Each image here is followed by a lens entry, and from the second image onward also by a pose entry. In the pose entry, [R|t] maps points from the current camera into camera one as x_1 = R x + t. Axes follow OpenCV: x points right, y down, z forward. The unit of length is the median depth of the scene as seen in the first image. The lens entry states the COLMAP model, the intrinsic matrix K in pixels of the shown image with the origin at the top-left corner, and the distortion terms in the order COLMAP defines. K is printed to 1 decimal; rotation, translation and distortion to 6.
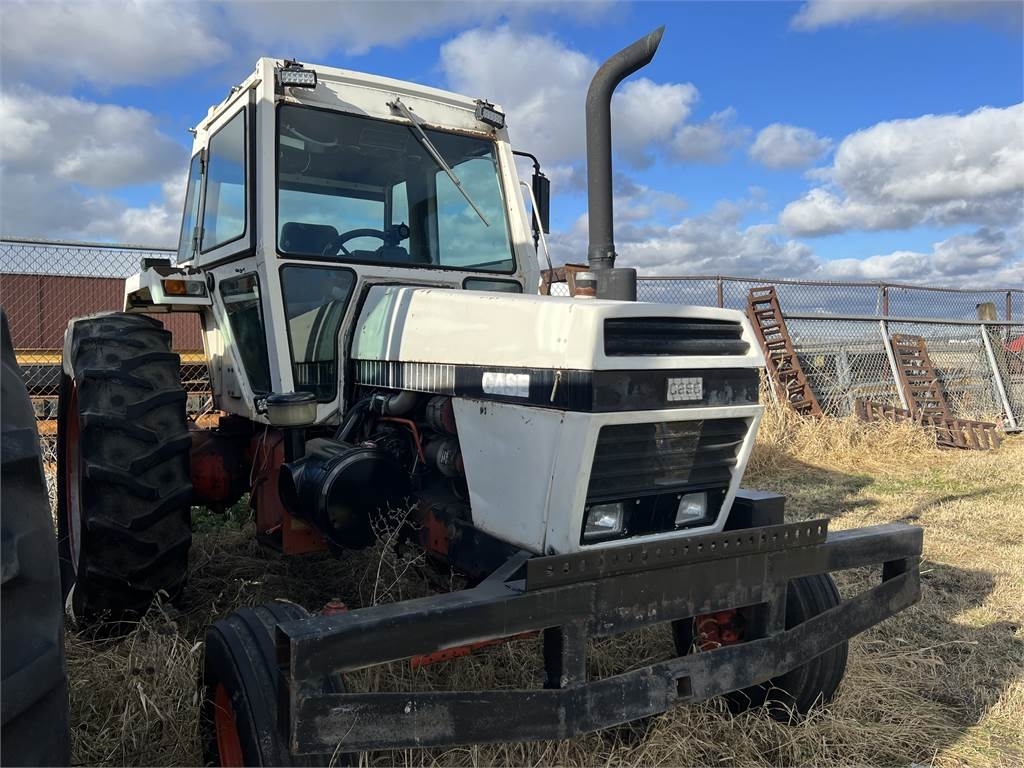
lens RADIAL K [[875.3, 0, 495.3], [0, 875.3, 385.2], [0, 0, 1]] dist [0.088604, -0.177815]
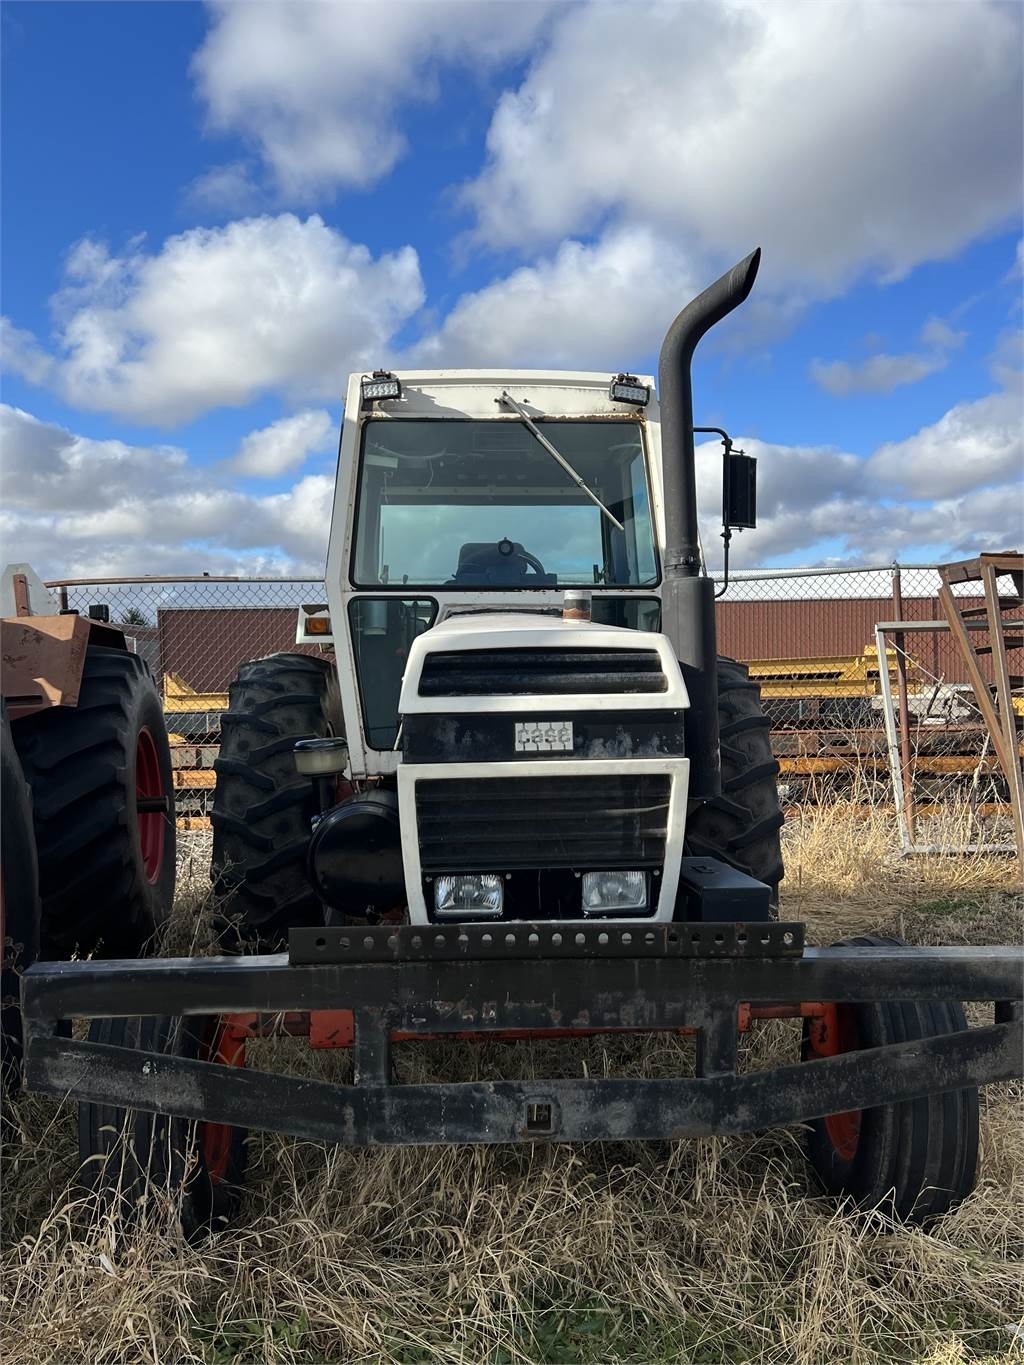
lens RADIAL K [[1166.8, 0, 512.0], [0, 1166.8, 682.5], [0, 0, 1]] dist [0.088604, -0.177815]
pose [[0.853175, -0.018328, -0.521303, 0.699136], [-0.002951, 0.999197, -0.039959, -0.002178], [0.521617, 0.035631, 0.852436, 0.078253]]
